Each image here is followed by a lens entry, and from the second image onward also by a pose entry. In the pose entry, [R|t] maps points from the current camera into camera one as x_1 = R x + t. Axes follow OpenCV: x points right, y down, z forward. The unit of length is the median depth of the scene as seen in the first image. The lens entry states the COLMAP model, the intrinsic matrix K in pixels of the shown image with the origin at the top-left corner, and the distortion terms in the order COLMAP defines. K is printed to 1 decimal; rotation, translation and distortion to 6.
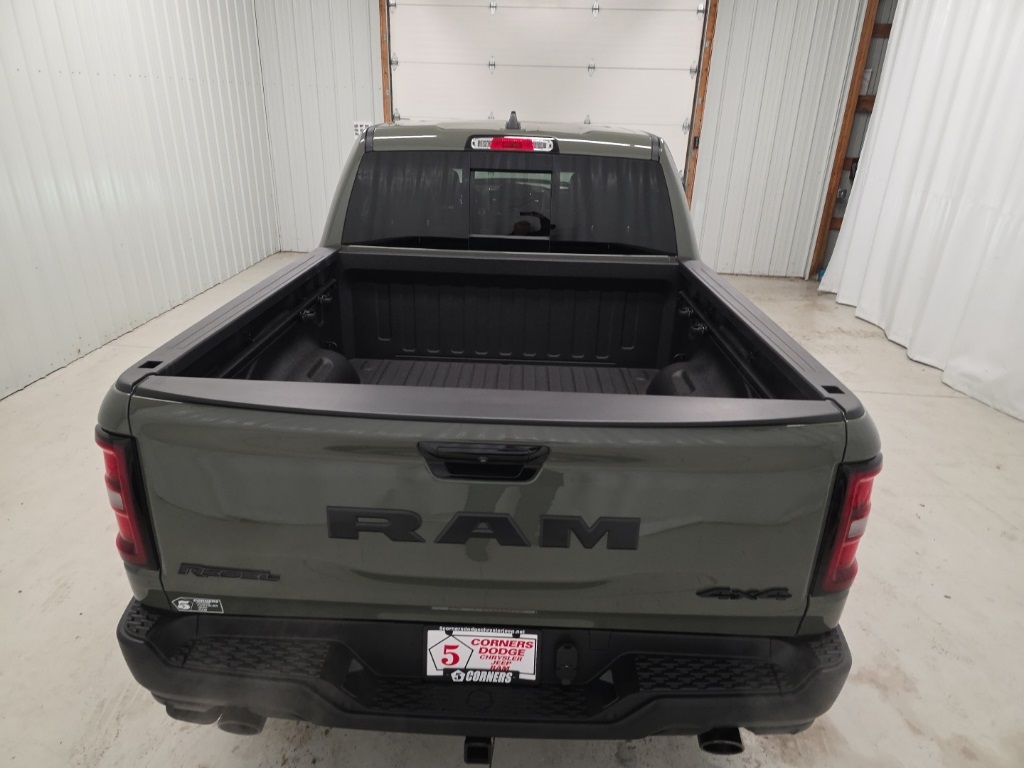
lens RADIAL K [[686.1, 0, 517.1], [0, 686.1, 386.1], [0, 0, 1]] dist [0.039848, -0.034823]
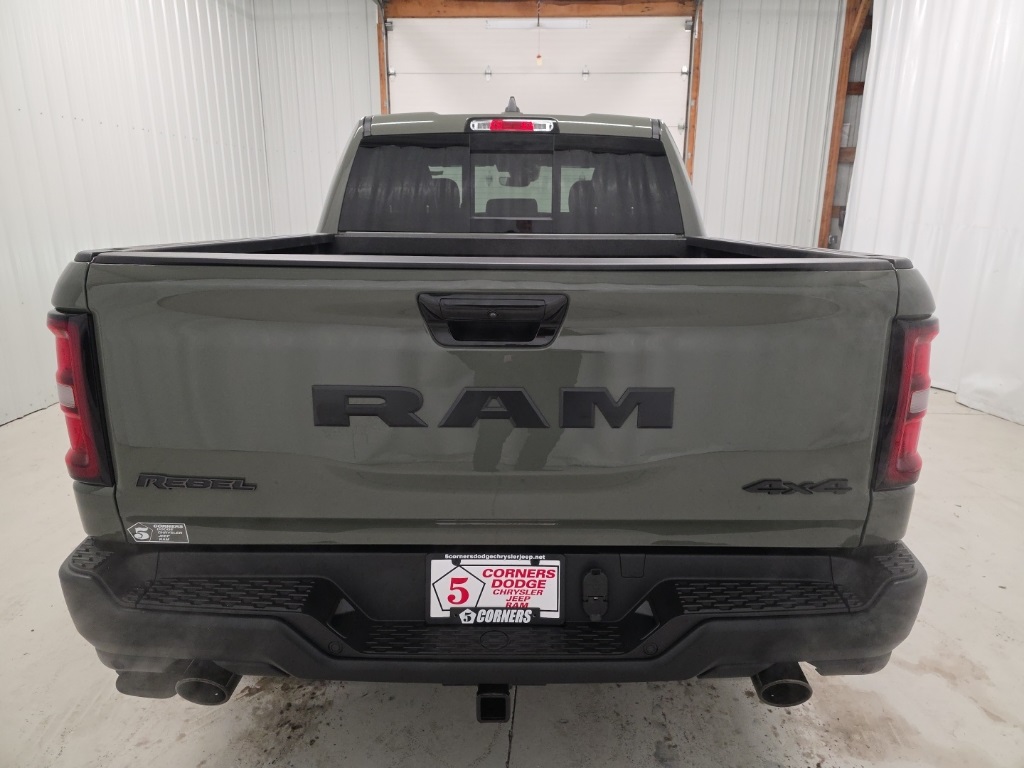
lens RADIAL K [[686.1, 0, 533.8], [0, 686.1, 375.8], [0, 0, 1]] dist [0.039848, -0.034823]
pose [[0.999286, -0.028511, 0.024778, -0.017231], [0.032025, 0.987315, -0.155511, 0.262962], [-0.020030, 0.156193, 0.987523, 0.119446]]
